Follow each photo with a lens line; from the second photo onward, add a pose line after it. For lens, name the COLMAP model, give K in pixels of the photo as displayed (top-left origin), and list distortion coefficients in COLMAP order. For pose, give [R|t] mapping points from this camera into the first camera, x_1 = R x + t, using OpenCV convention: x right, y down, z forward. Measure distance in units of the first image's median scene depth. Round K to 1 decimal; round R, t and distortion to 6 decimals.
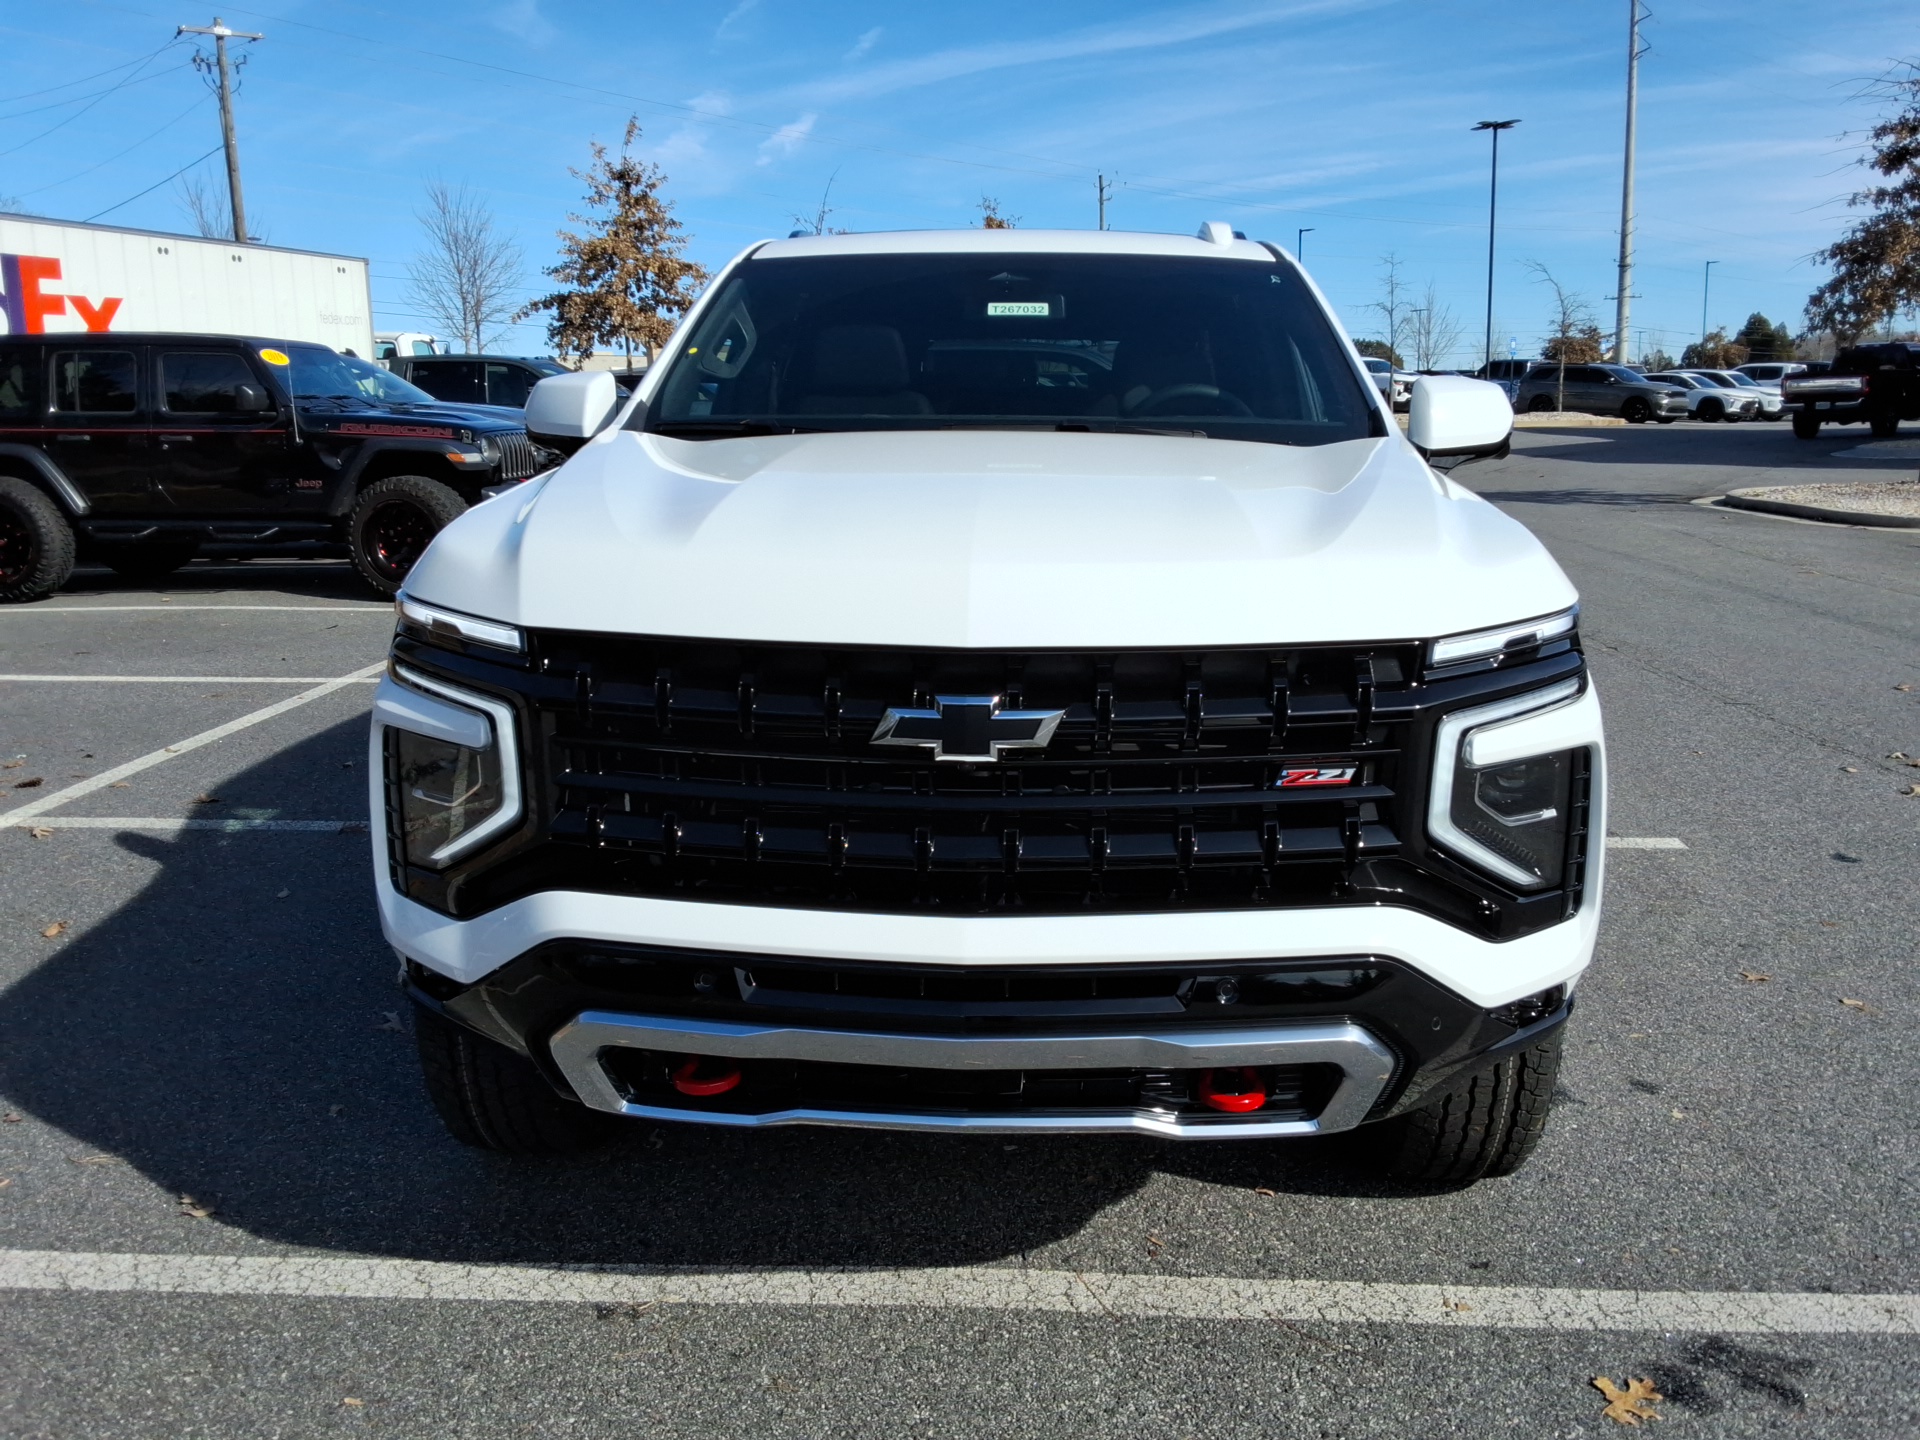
lens RADIAL K [[1530.4, 0, 978.8], [0, 1530.4, 704.3], [0, 0, 1]] dist [0.117443, -0.173943]
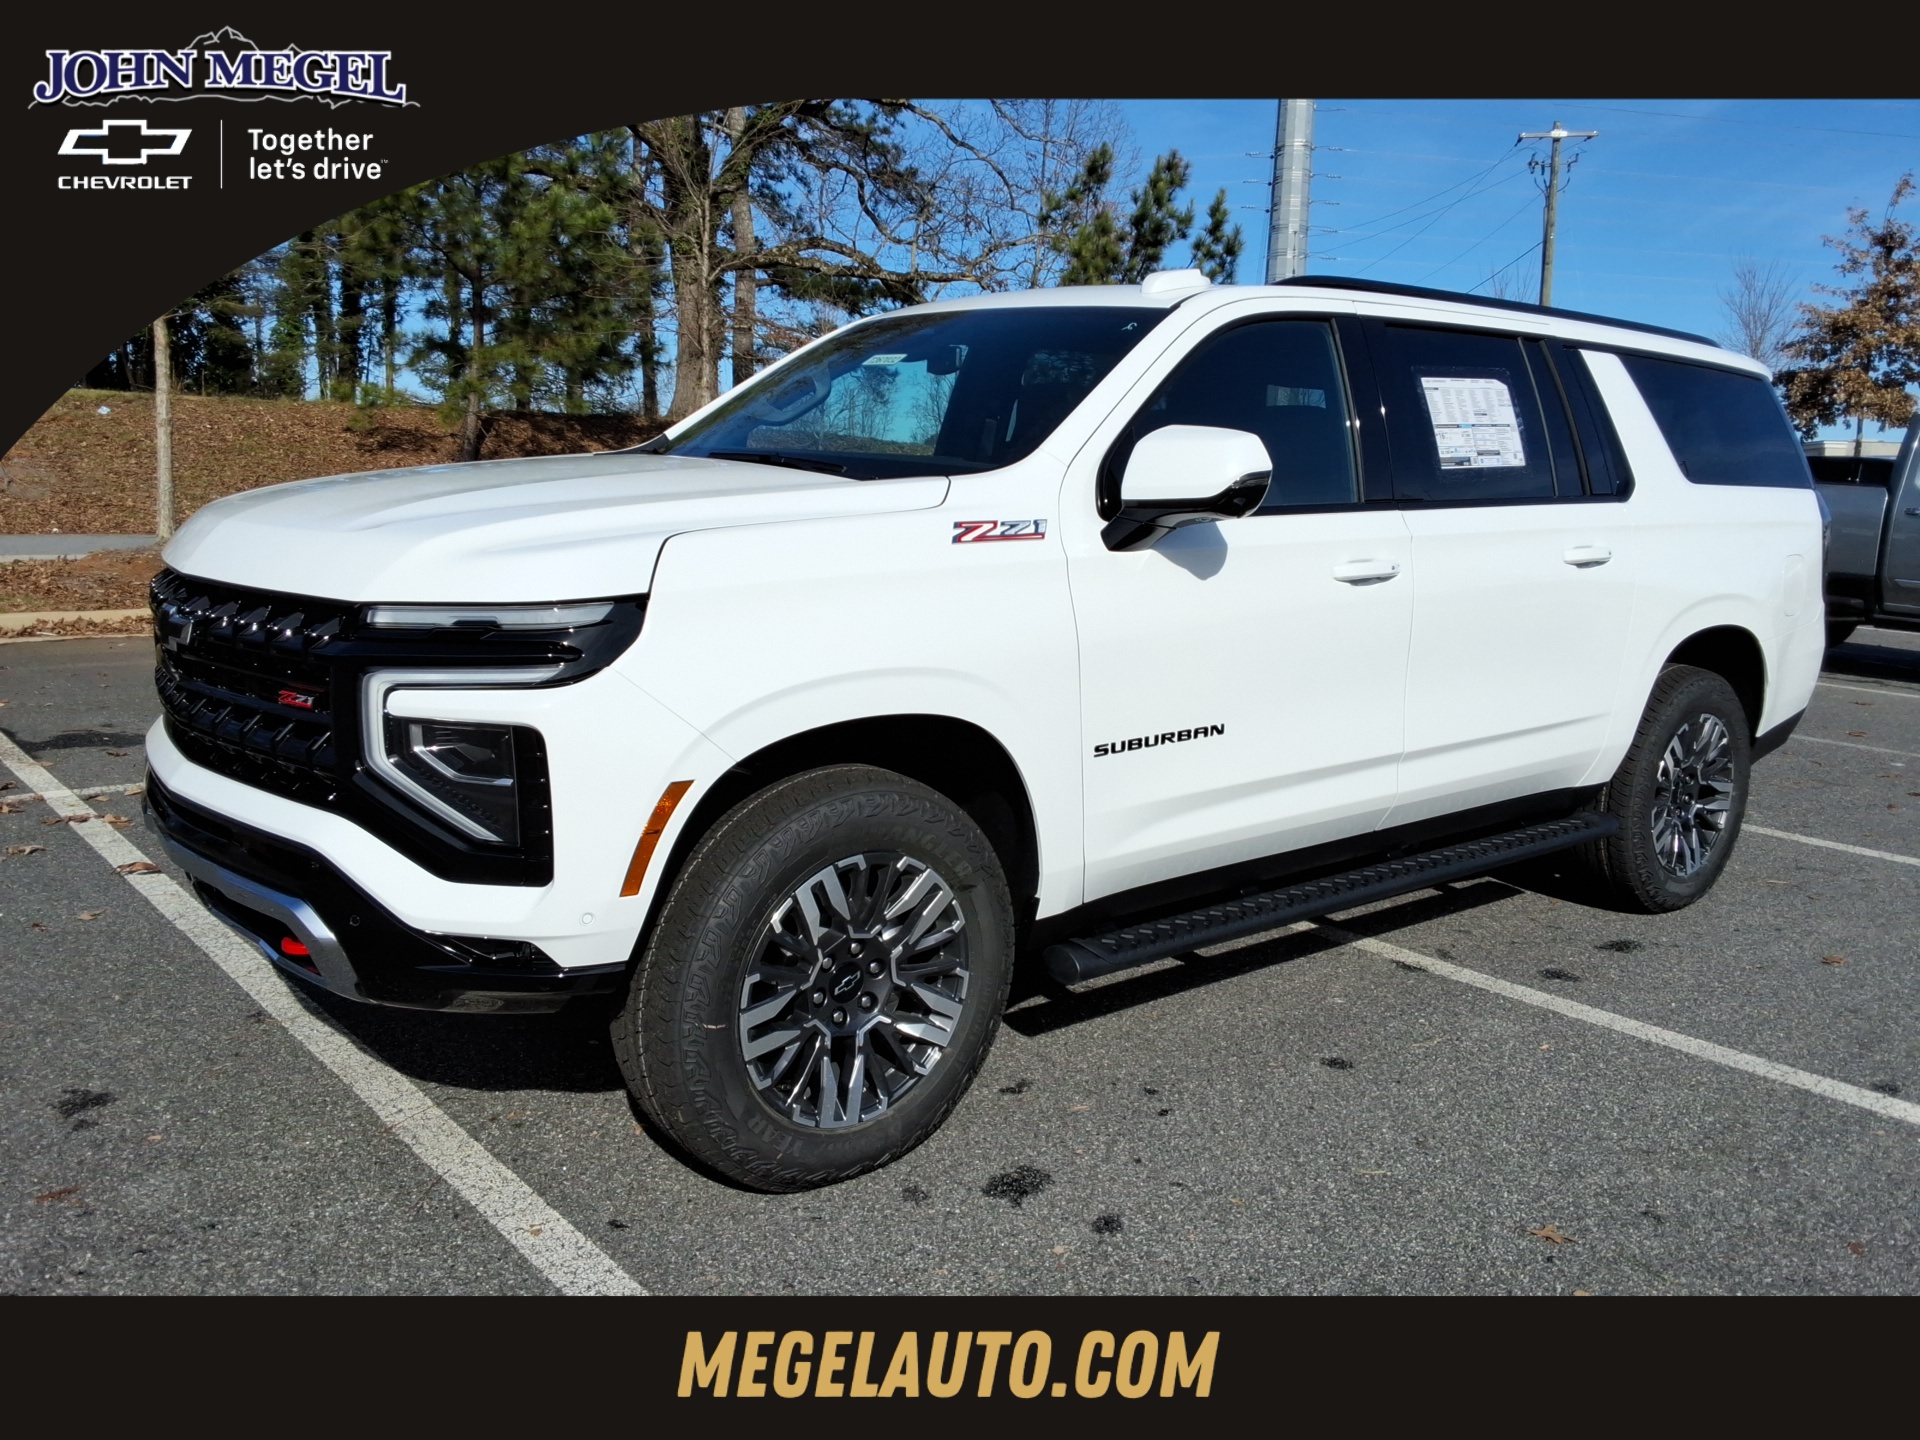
lens RADIAL K [[1530.4, 0, 978.8], [0, 1530.4, 704.3], [0, 0, 1]] dist [0.117443, -0.173943]
pose [[0.679252, 0.140522, -0.720327, 1.076234], [-0.177687, 0.983785, 0.024364, -0.056965], [0.712071, 0.111444, 0.693207, 0.348643]]
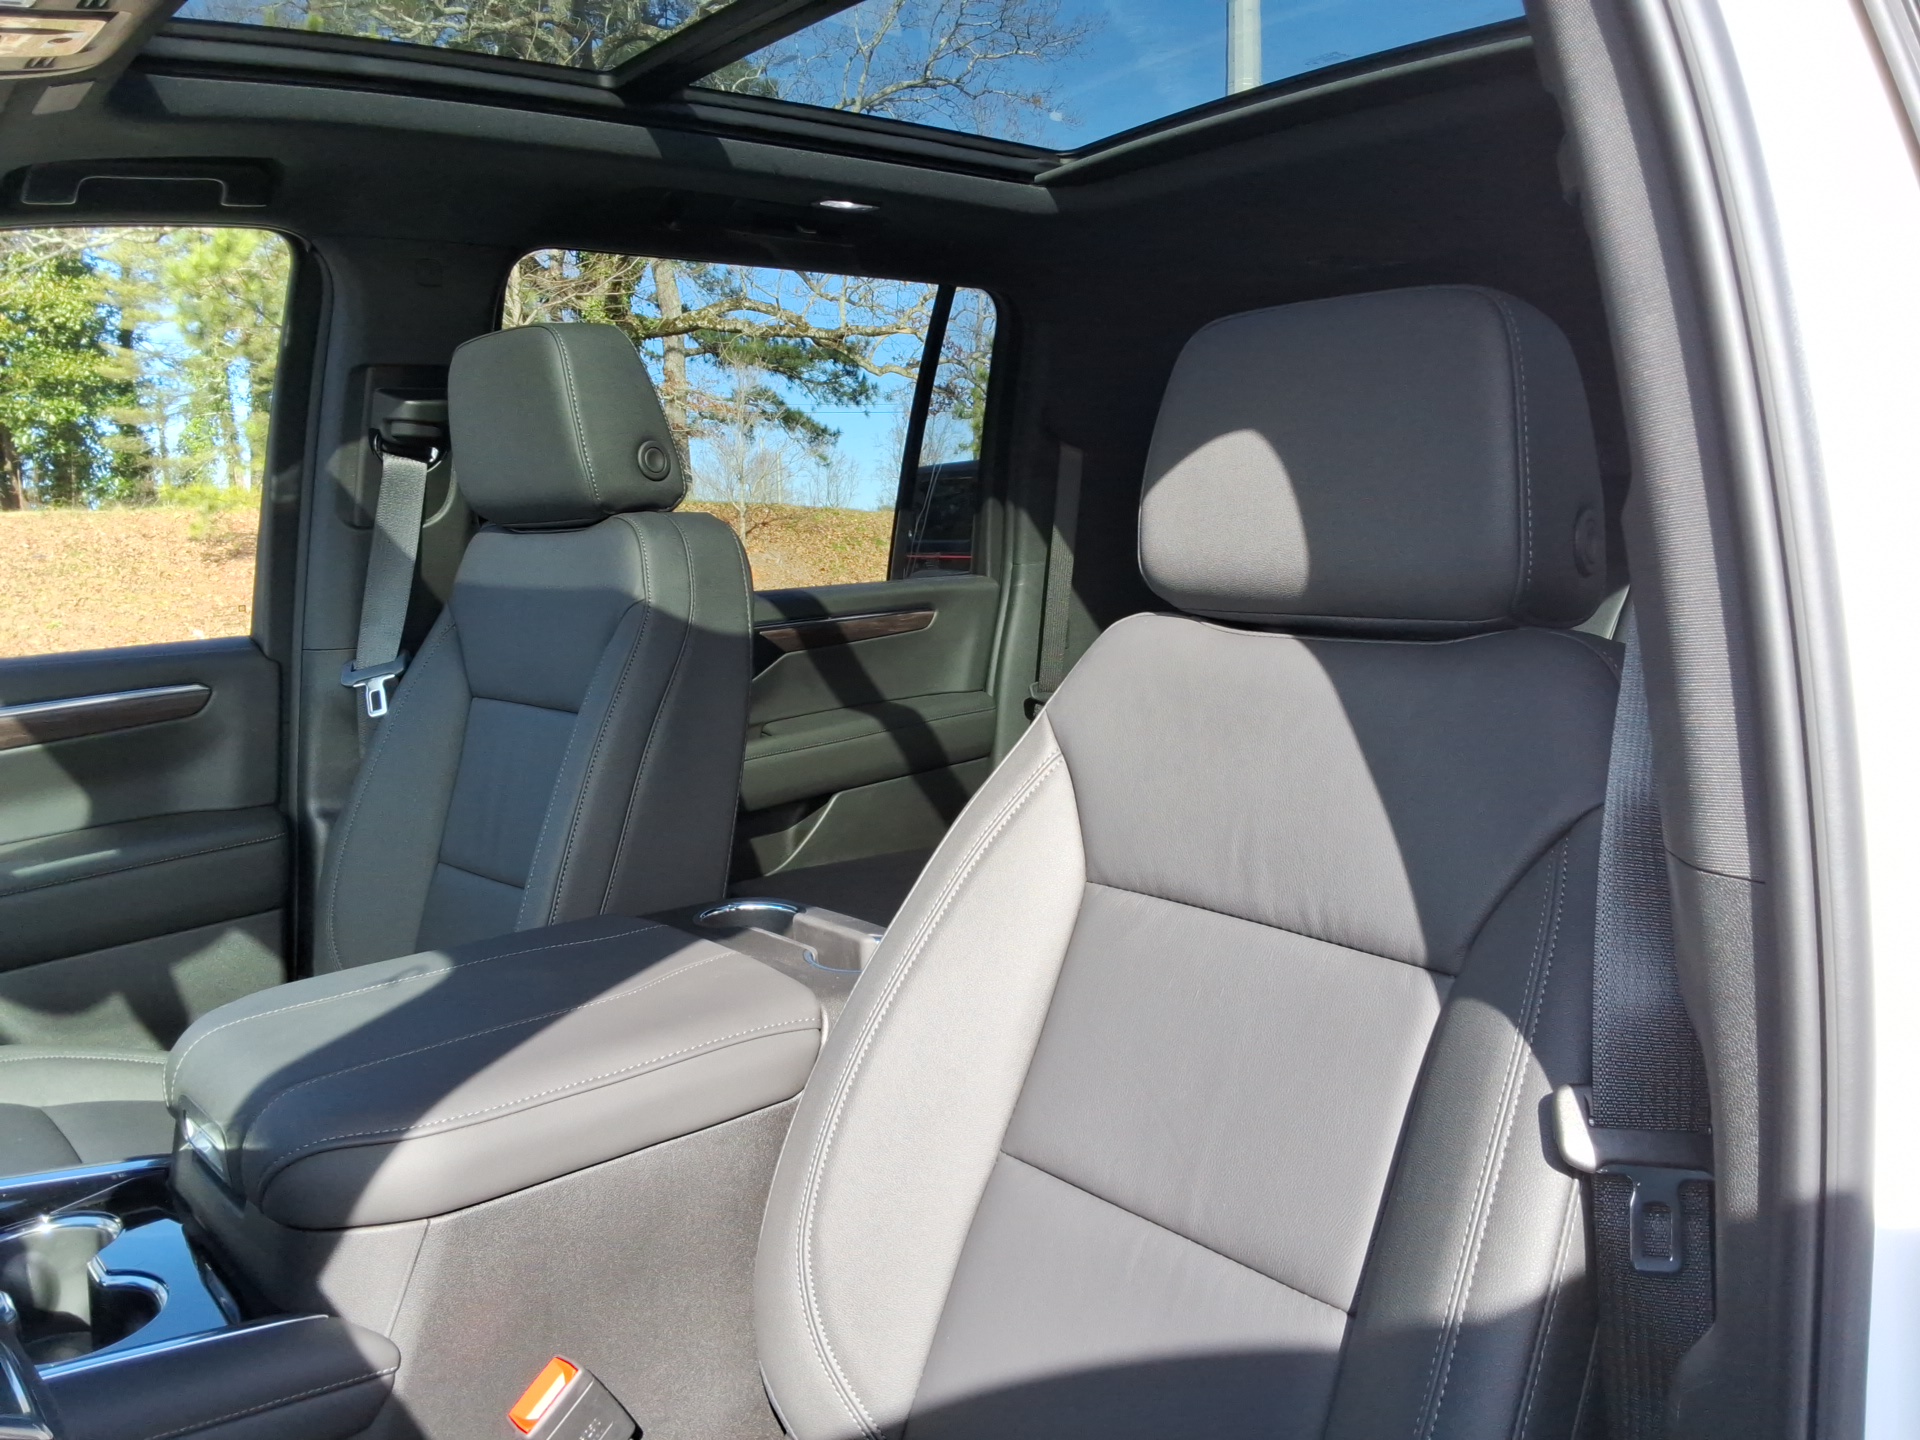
lens RADIAL K [[1523.7, 0, 998.5], [0, 1523.7, 696.6], [0, 0, 1]] dist [0.116220, -0.191778]
pose [[0.699382, 0.064637, -0.711820, 0.328885], [-0.112014, 0.993509, -0.019841, -0.276231], [0.705917, 0.093610, 0.702082, 1.343819]]
